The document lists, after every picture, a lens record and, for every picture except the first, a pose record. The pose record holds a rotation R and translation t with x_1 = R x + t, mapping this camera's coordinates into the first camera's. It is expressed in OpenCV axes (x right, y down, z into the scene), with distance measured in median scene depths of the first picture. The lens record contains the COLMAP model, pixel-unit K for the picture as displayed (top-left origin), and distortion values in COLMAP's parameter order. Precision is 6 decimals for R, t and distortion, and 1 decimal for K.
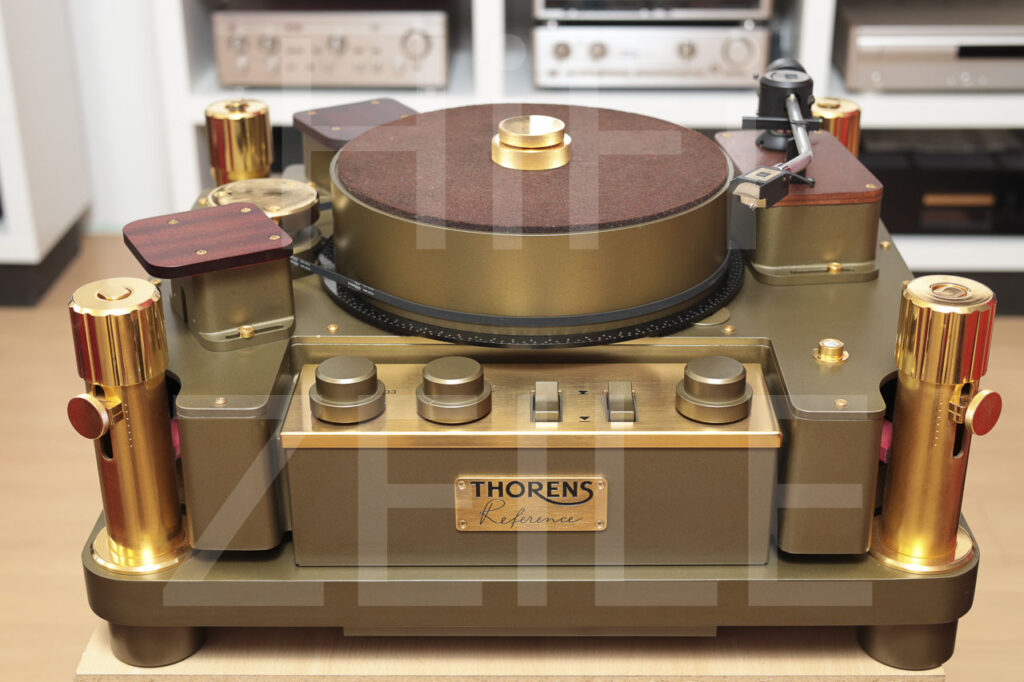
lens RADIAL K [[1527.9, 0, 508.9], [0, 1527.9, 340.2], [0, 0, 1]] dist [-0.002163, 0.000000]
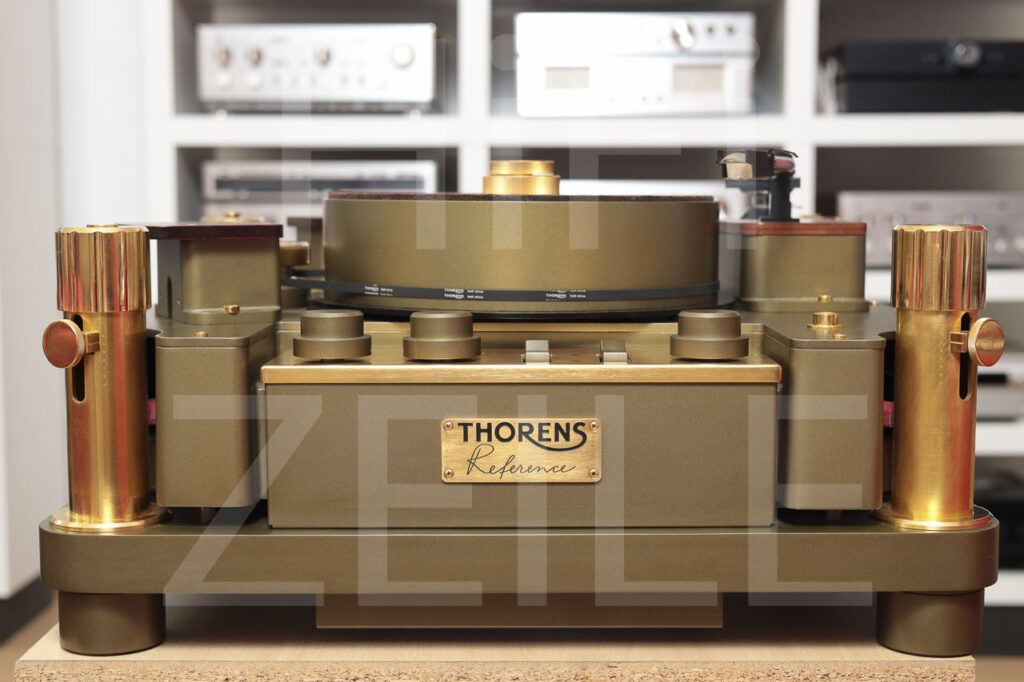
lens RADIAL K [[1527.9, 0, 512.6], [0, 1527.9, 338.6], [0, 0, 1]] dist [-0.002163, 0.000000]
pose [[0.999913, 0.006123, 0.011667, -0.002503], [-0.001908, 0.943431, -0.331562, 0.357892], [-0.013037, 0.331511, 0.943361, 0.081726]]
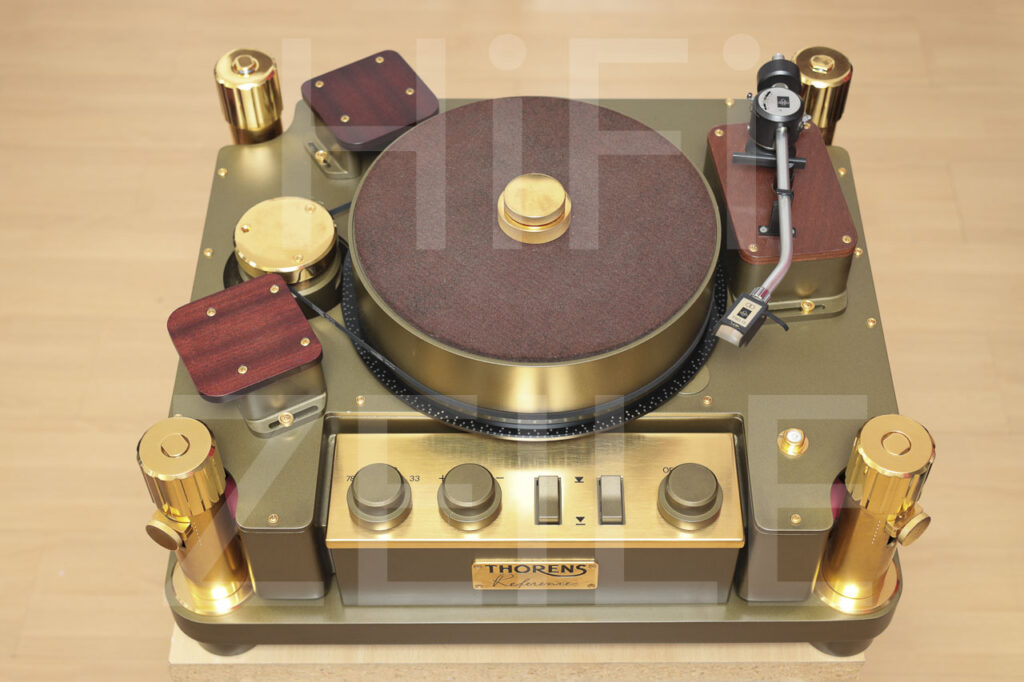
lens RADIAL K [[1527.9, 0, 515.9], [0, 1527.9, 339.9], [0, 0, 1]] dist [-0.002163, 0.000000]
pose [[0.999918, -0.008748, 0.009311, -0.010484], [0.003628, 0.893219, 0.449607, -0.607295], [-0.012250, -0.449537, 0.893178, 0.001698]]
